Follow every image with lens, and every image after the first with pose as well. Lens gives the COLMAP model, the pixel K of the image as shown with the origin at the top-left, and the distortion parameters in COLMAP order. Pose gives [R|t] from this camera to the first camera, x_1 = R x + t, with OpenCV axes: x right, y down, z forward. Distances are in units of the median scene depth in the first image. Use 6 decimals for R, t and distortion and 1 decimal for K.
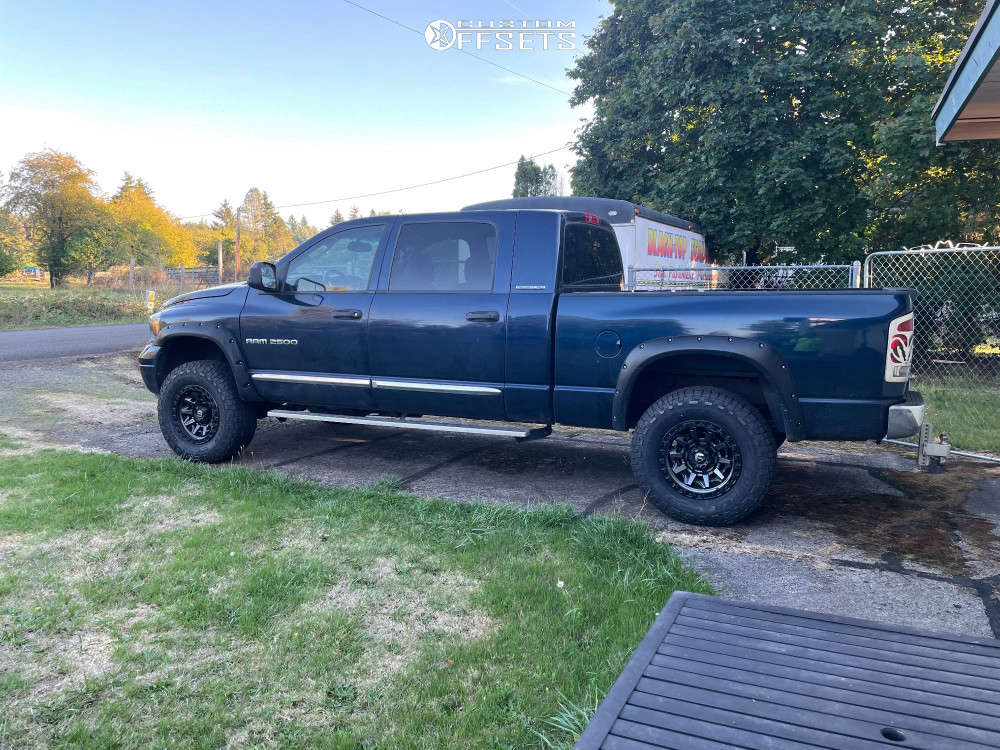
lens RADIAL K [[762.0, 0, 500.0], [0, 762.0, 375.0], [0, 0, 1]] dist [0.064815, -0.092834]
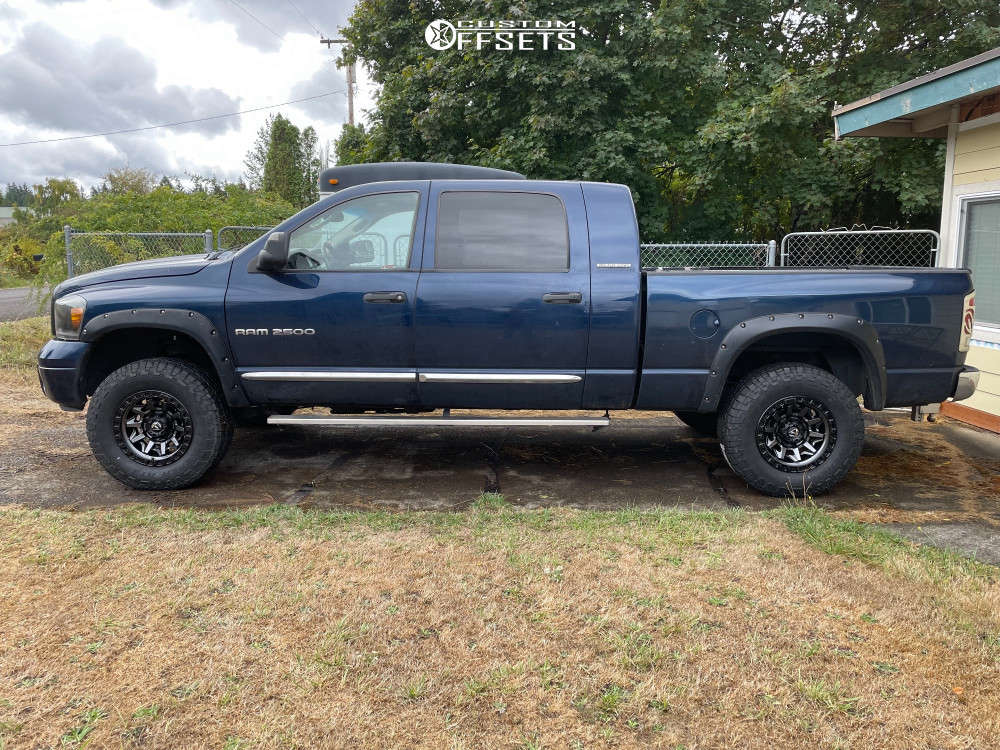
lens RADIAL K [[762.0, 0, 500.0], [0, 762.0, 375.0], [0, 0, 1]] dist [0.064815, -0.092834]
pose [[0.924122, -0.052635, 0.378455, -0.382304], [0.040145, 0.998360, 0.040822, -0.021014], [-0.379983, -0.022532, 0.924719, 0.157900]]
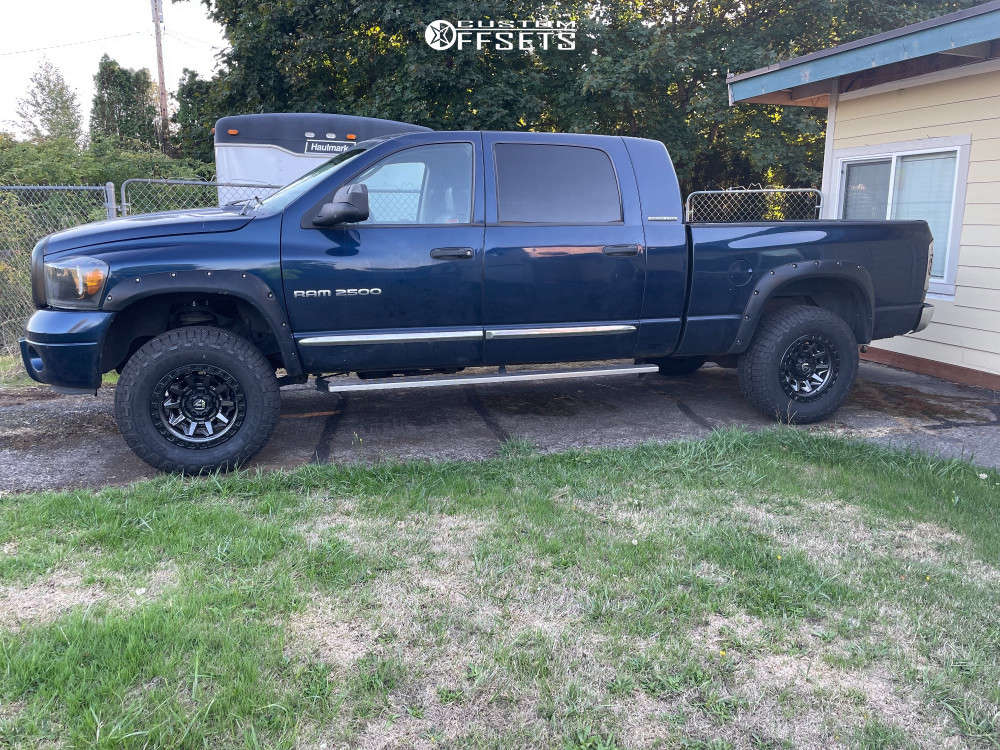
lens RADIAL K [[768.4, 0, 500.0], [0, 768.4, 375.0], [0, 0, 1]] dist [0.050215, -0.005070]
pose [[0.761189, -0.126028, 0.636166, -0.658982], [0.074920, 0.991457, 0.106769, -0.031768], [-0.644187, -0.033610, 0.764129, 0.315082]]
